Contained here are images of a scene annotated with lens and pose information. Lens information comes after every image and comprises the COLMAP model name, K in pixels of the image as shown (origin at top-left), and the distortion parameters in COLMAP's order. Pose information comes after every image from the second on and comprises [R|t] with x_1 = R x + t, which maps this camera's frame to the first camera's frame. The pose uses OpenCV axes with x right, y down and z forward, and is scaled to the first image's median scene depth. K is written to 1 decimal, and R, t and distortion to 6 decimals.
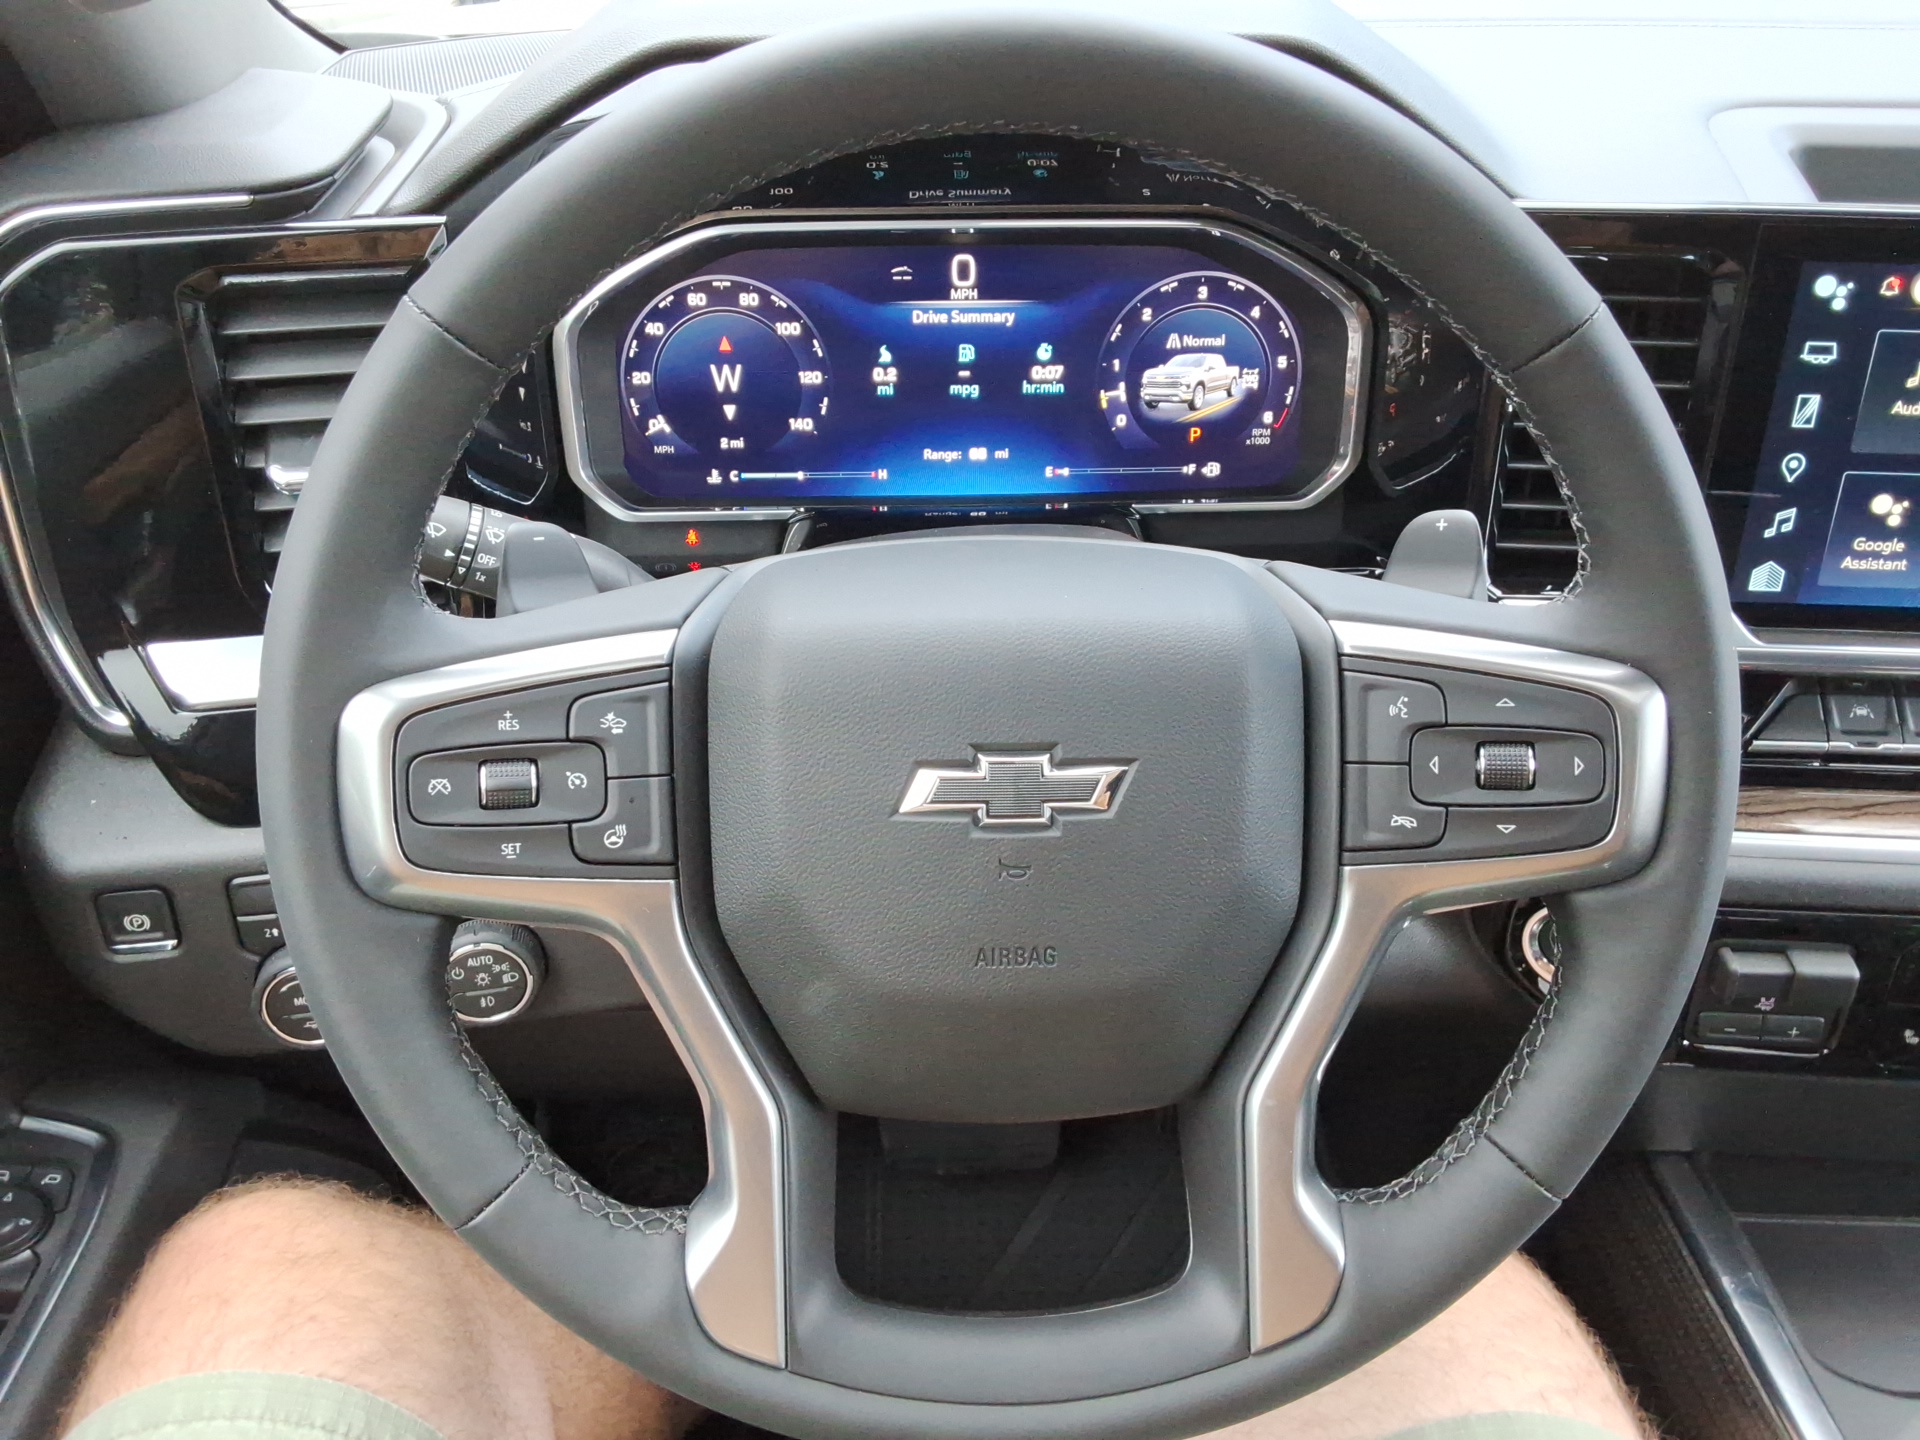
lens RADIAL K [[1525.0, 0, 975.5], [0, 1525.0, 696.4], [0, 0, 1]] dist [0.150755, -0.243457]
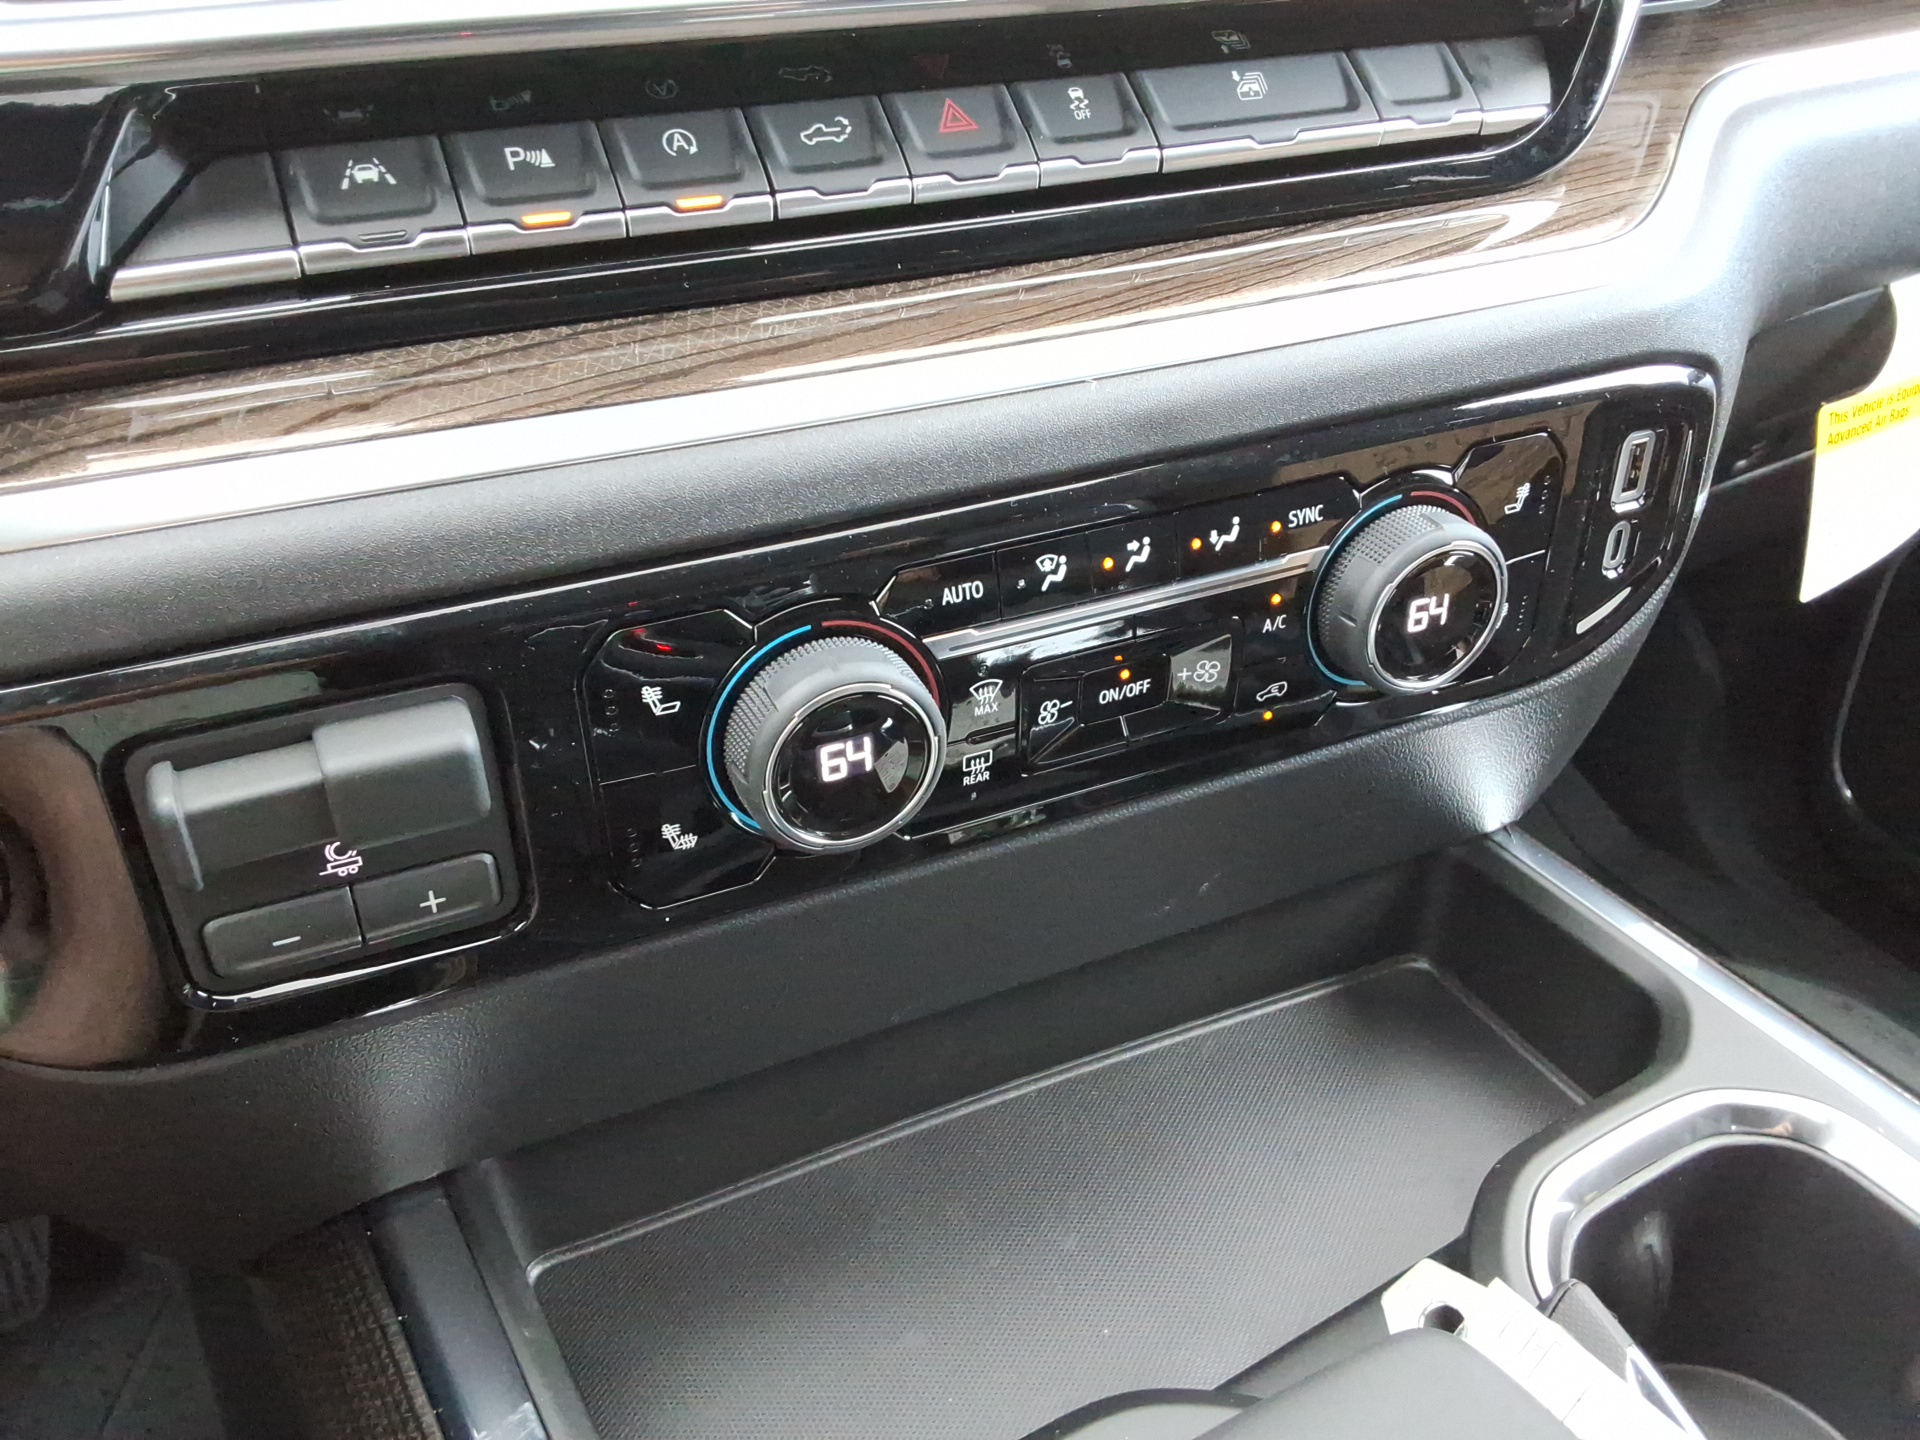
lens RADIAL K [[1528.7, 0, 973.5], [0, 1528.7, 691.2], [0, 0, 1]] dist [0.121645, -0.183248]
pose [[0.883951, -0.250346, 0.394915, 0.481365], [0.240822, 0.967712, 0.074417, 0.153442], [-0.400794, 0.029323, 0.915699, 0.498397]]
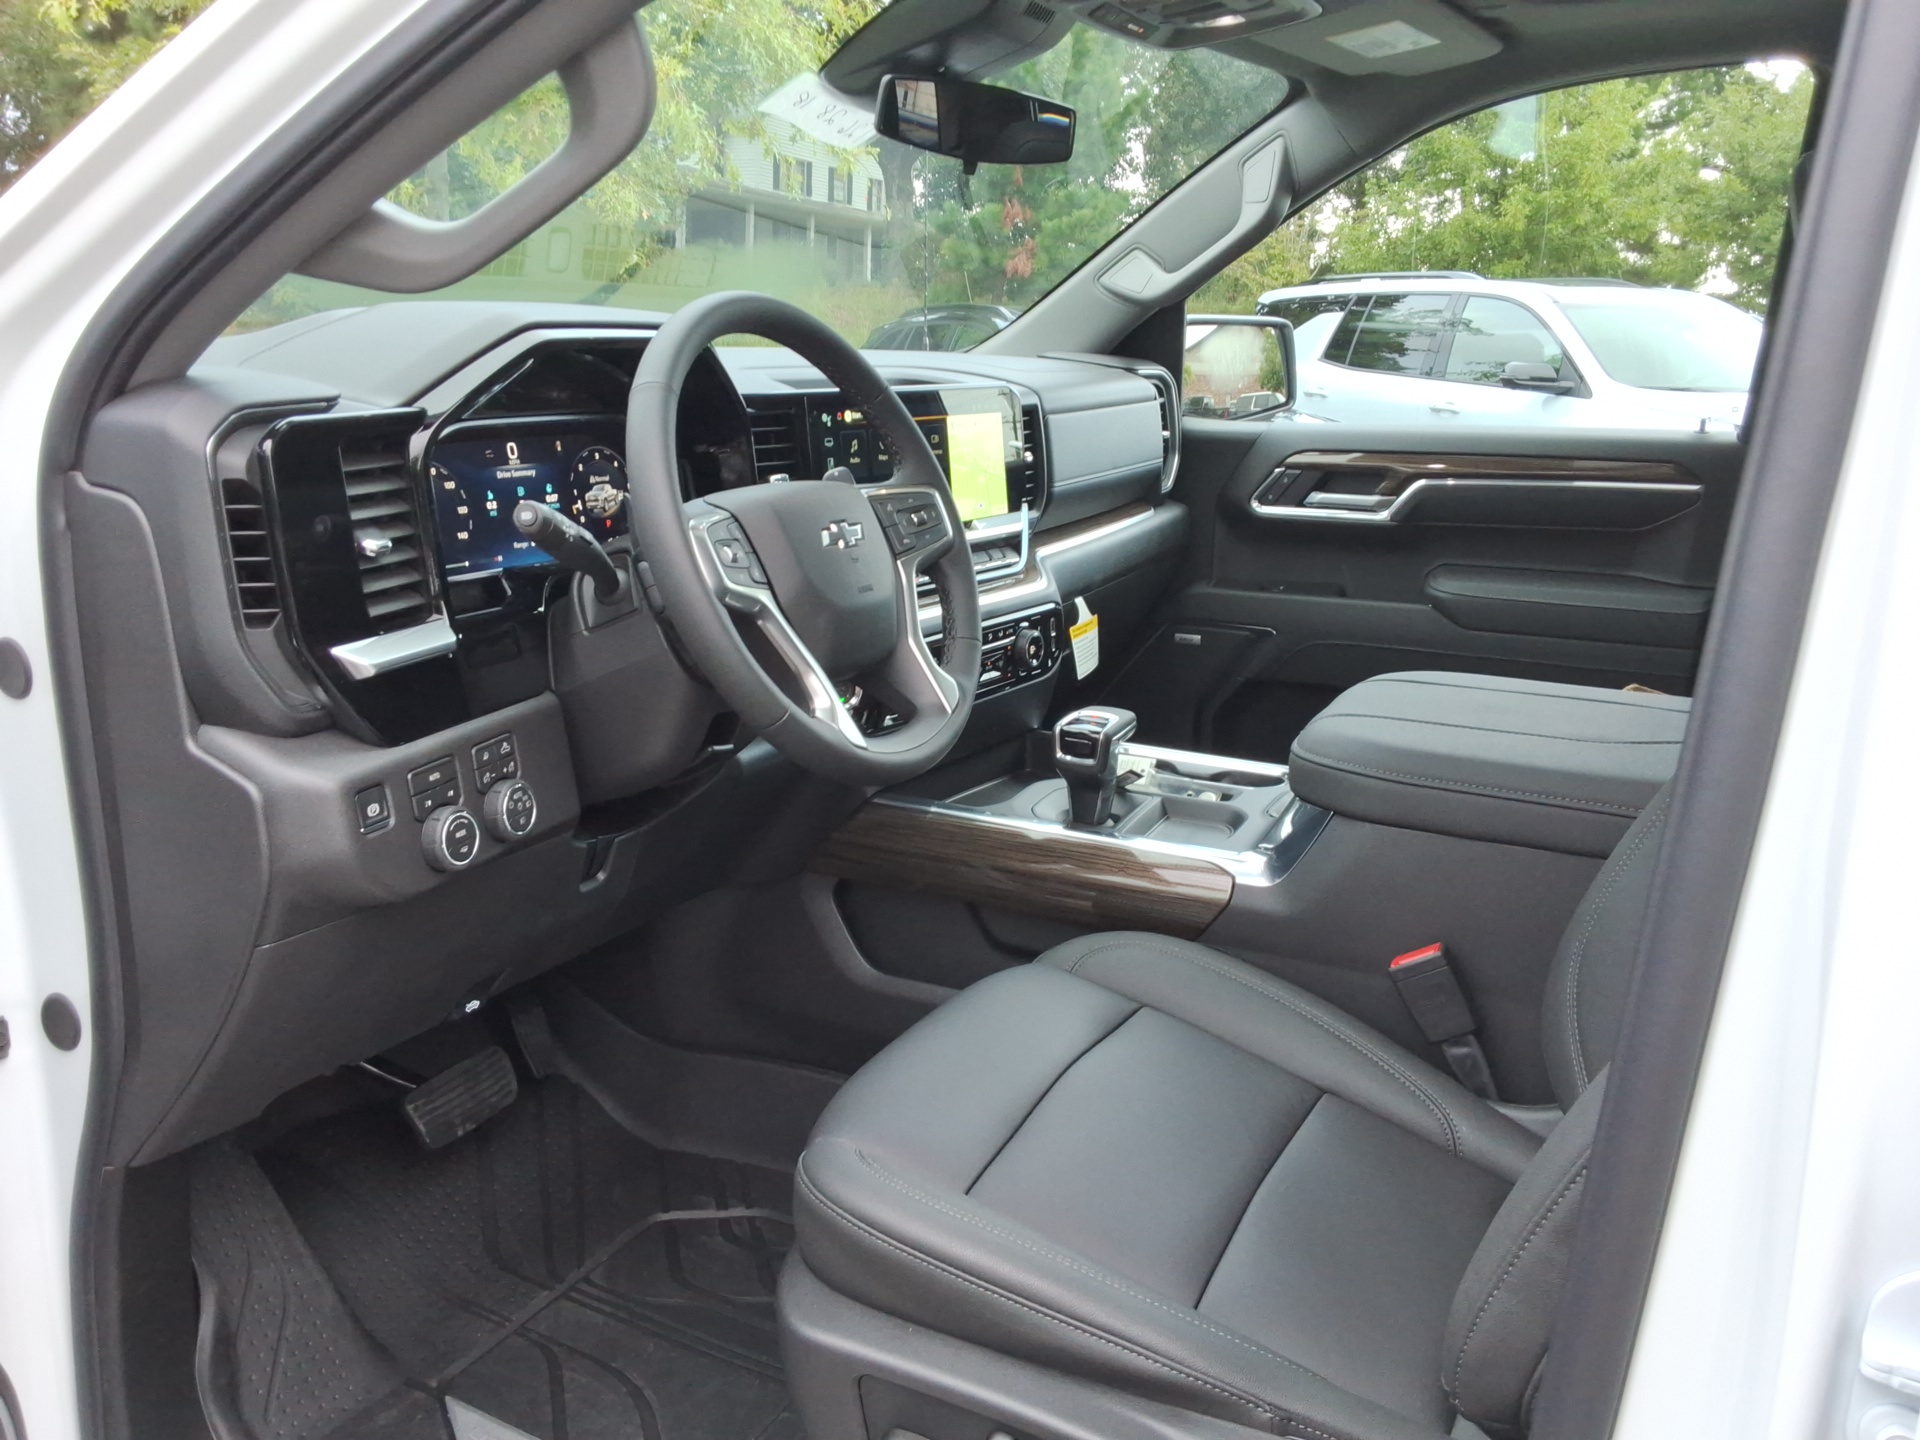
lens RADIAL K [[1528.7, 0, 973.5], [0, 1528.7, 691.2], [0, 0, 1]] dist [0.121645, -0.183248]
pose [[0.502169, -0.194006, 0.842727, -1.438054], [0.429018, 0.902021, -0.047989, 0.350357], [-0.750846, 0.385643, 0.536199, -0.388898]]
